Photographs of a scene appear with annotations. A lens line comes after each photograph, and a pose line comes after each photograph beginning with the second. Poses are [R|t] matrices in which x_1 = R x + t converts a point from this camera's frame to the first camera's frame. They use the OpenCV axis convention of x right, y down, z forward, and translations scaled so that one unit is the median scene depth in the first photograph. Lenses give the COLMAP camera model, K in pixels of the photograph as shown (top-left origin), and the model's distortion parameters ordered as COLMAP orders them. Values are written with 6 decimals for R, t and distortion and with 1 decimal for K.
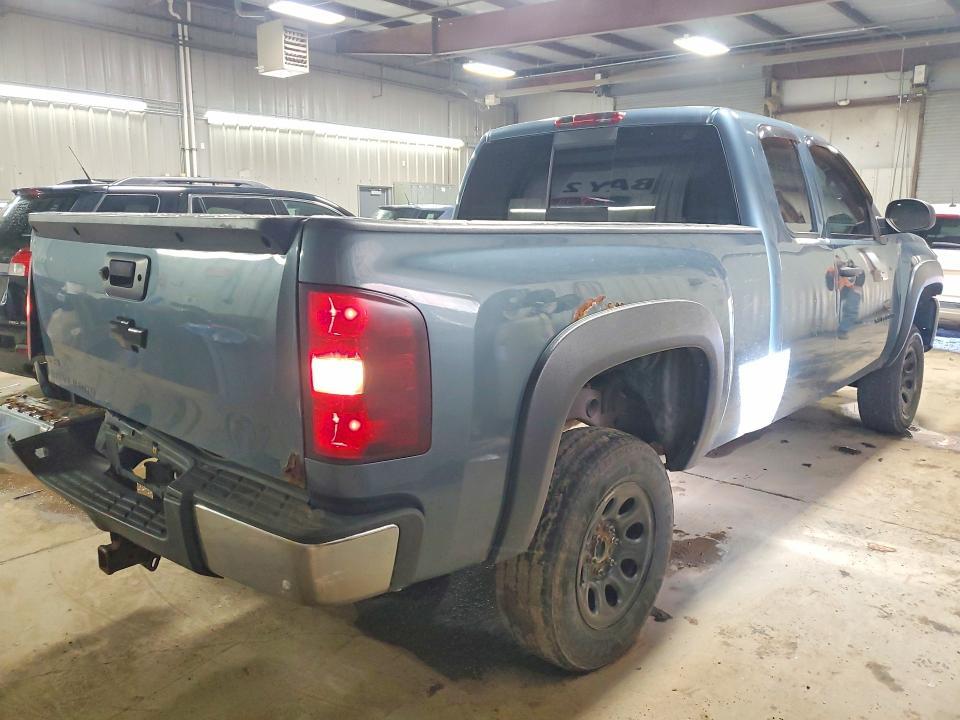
lens RADIAL K [[751.4, 0, 478.1], [0, 751.4, 357.9], [0, 0, 1]] dist [0.010356, 0.006091]
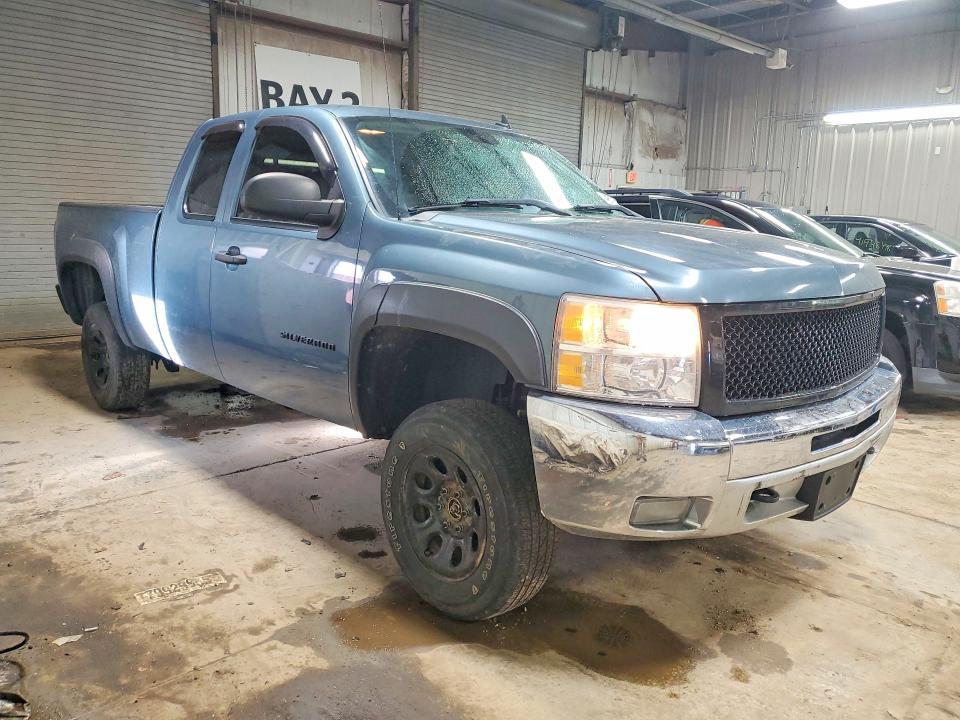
lens RADIAL K [[751.4, 0, 478.1], [0, 751.4, 357.9], [0, 0, 1]] dist [0.010356, 0.006091]
pose [[-0.080997, 0.170821, -0.981967, 1.399558], [-0.215921, 0.958802, 0.184601, -0.229343], [0.973046, 0.226979, -0.040776, 1.356269]]
